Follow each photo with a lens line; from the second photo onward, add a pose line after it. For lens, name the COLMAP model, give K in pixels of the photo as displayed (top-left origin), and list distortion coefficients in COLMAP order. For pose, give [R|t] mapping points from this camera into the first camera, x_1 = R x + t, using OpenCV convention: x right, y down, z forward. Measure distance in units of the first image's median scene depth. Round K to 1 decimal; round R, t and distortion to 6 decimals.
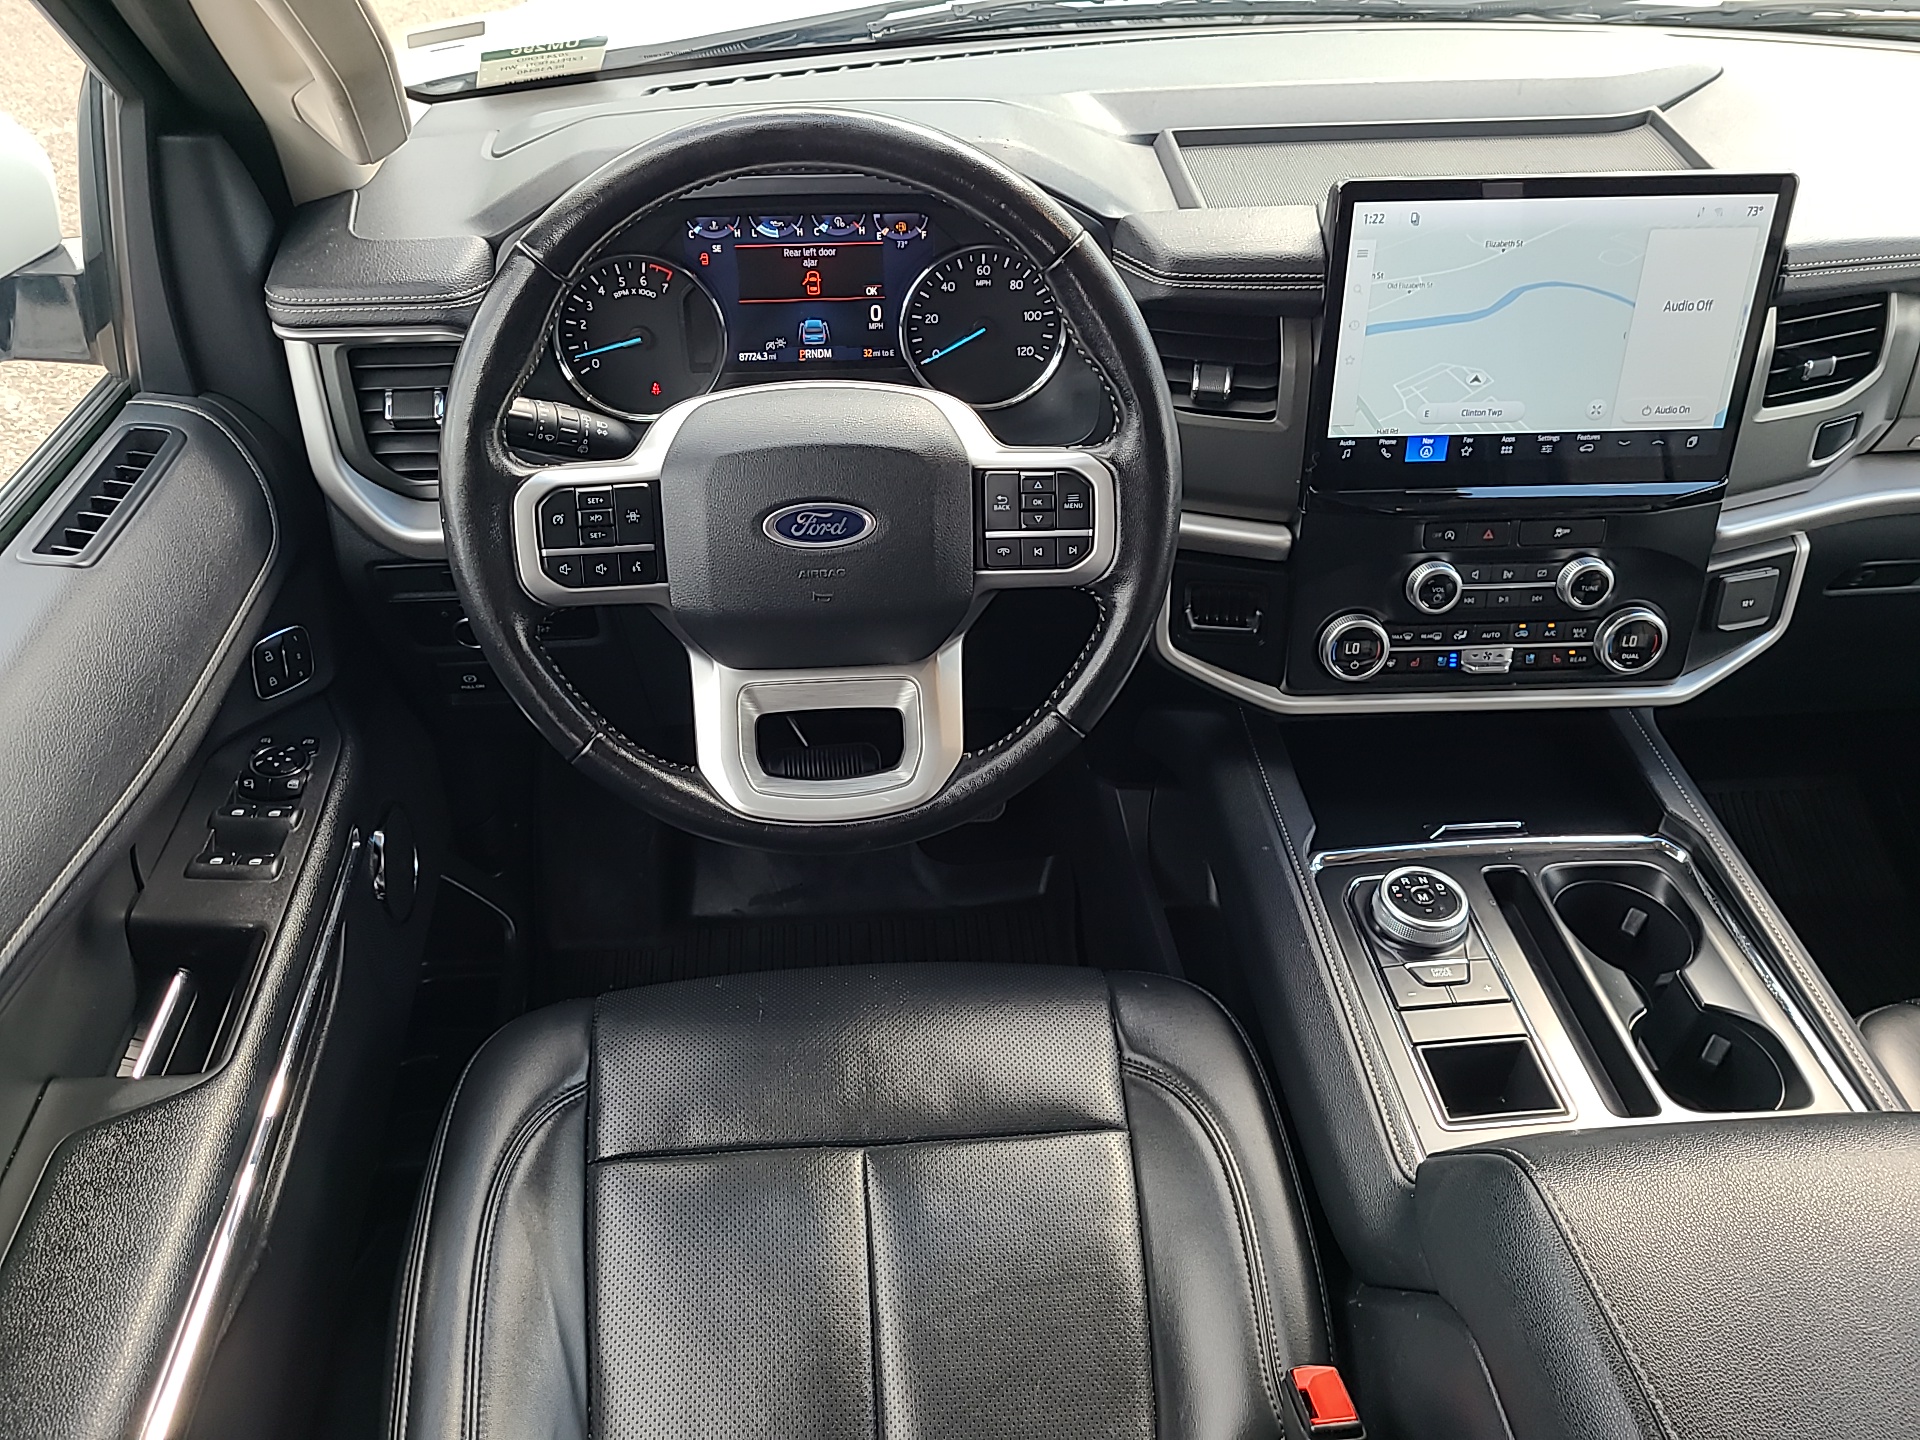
lens RADIAL K [[1538.7, 0, 935.9], [0, 1538.7, 720.5], [0, 0, 1]] dist [0.072612, -0.076191]
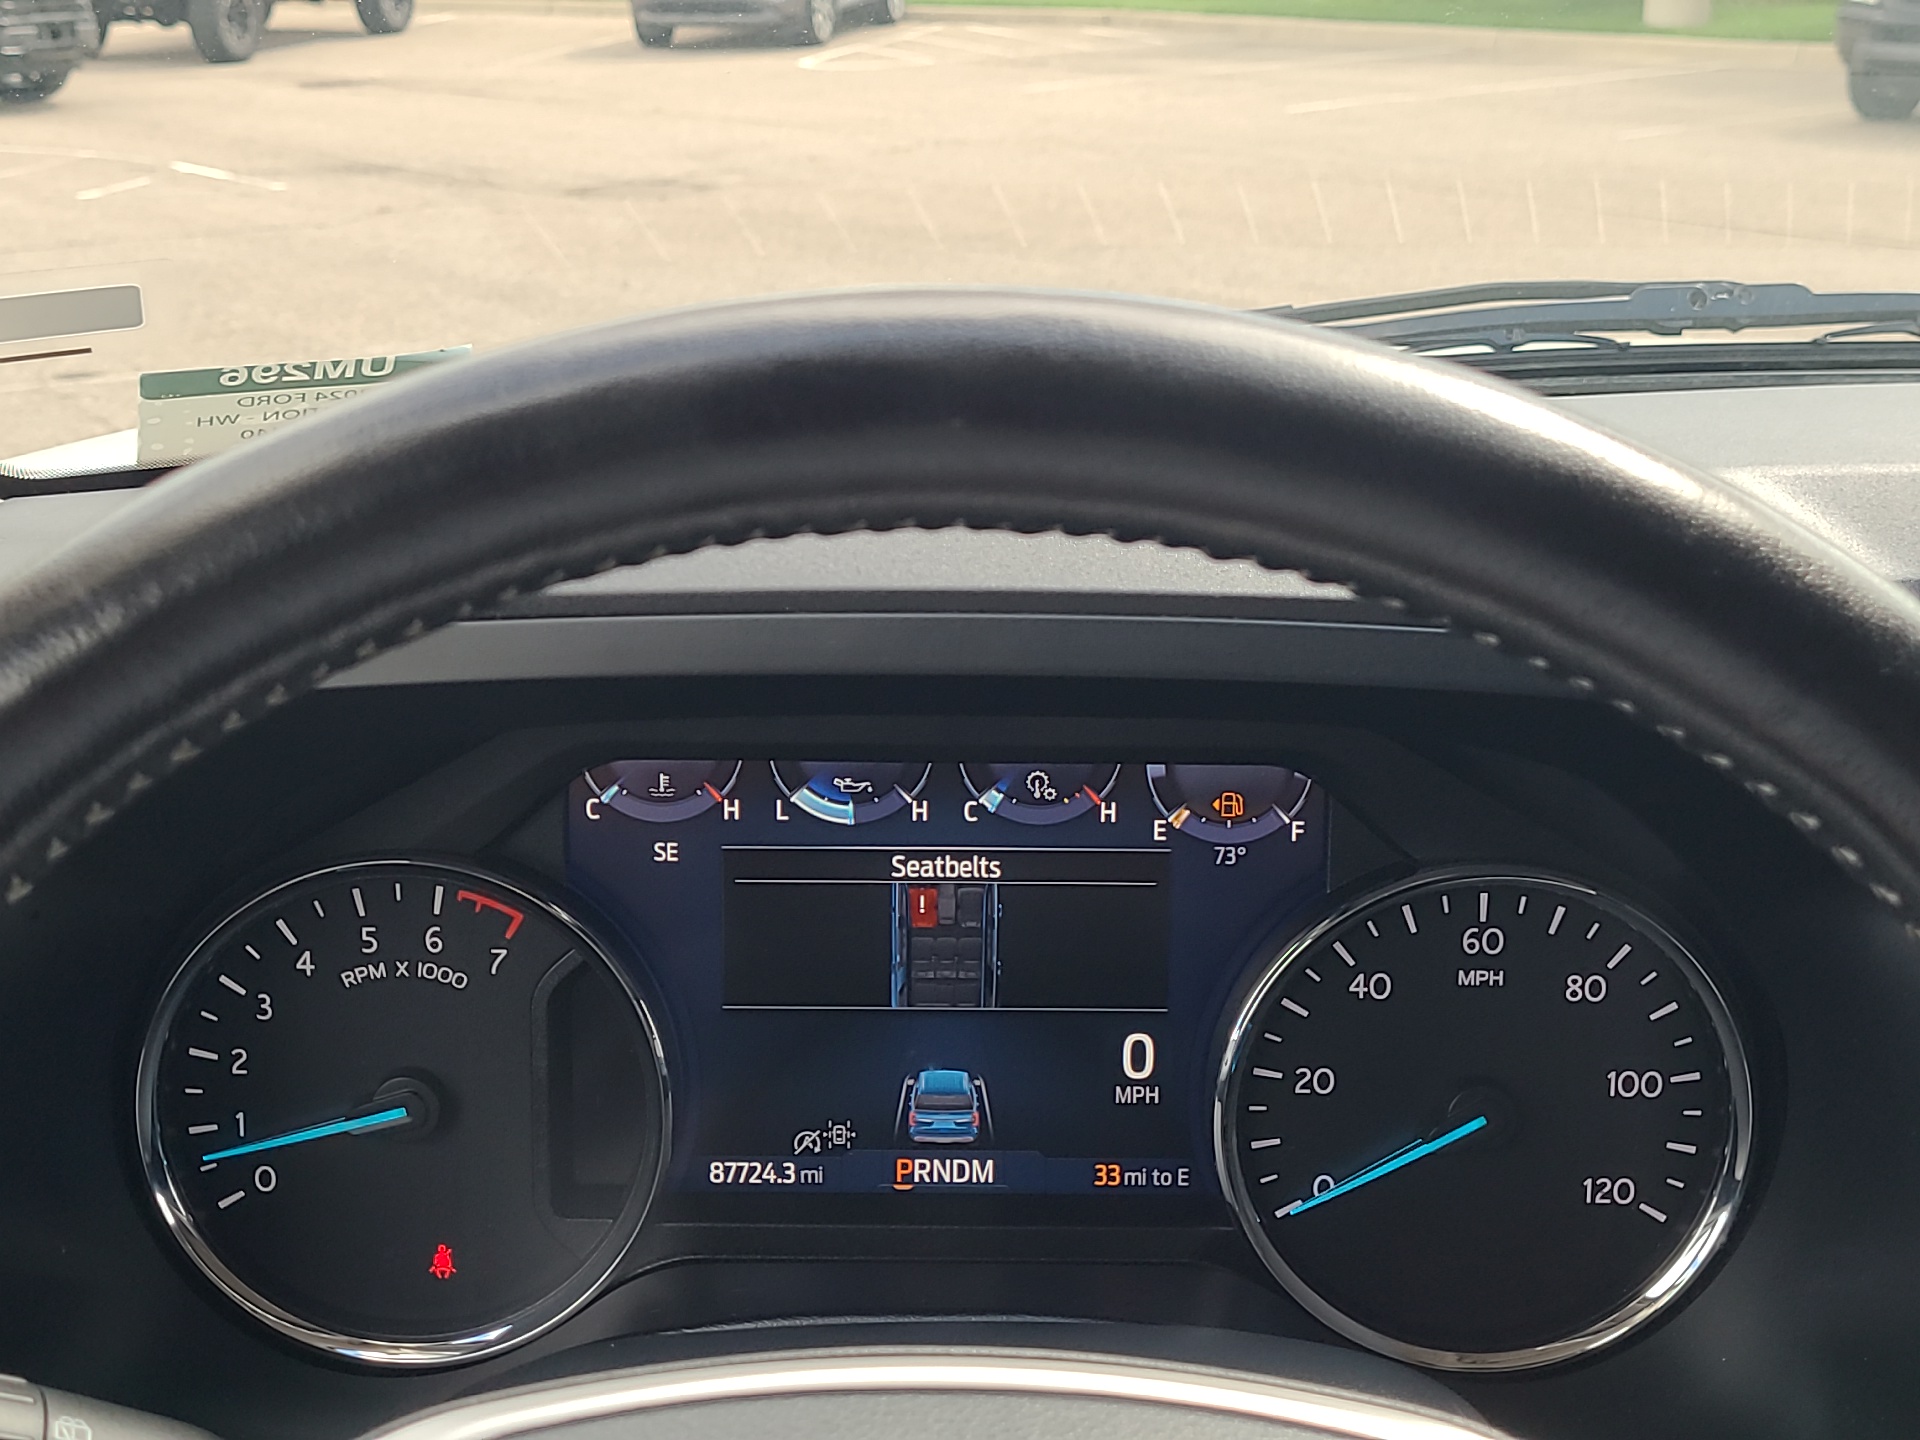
lens RADIAL K [[2581.6, 0, 960.0], [0, 2581.6, 720.0], [0, 0, 1]] dist [0.015454, -0.029260]
pose [[0.997408, 0.028878, -0.065904, -0.044327], [-0.050570, 0.932897, -0.356574, -0.140450], [0.051184, 0.358983, 0.931940, 0.489973]]
